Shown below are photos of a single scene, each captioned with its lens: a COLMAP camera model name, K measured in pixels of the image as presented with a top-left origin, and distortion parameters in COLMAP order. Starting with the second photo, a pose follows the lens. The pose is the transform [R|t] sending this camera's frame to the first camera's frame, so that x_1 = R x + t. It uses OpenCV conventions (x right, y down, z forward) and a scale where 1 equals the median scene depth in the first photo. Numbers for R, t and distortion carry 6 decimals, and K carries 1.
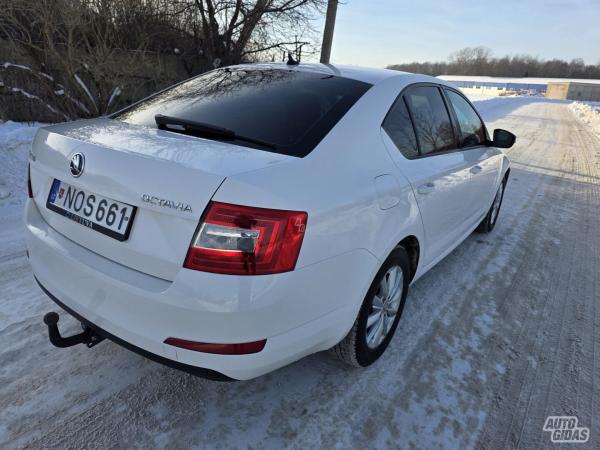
lens RADIAL K [[404.2, 0, 304.4], [0, 404.2, 227.8], [0, 0, 1]] dist [0.050522, -0.049683]
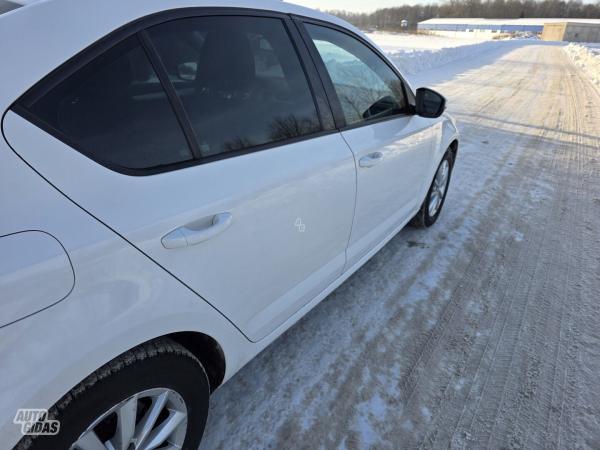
lens RADIAL K [[405.8, 0, 300.0], [0, 405.8, 225.0], [0, 0, 1]] dist [0.061682, -0.058930]
pose [[0.999444, -0.032678, 0.006676, 0.124954], [0.031859, 0.994590, 0.098877, -0.044305], [-0.009871, -0.098610, 0.995077, 0.151684]]
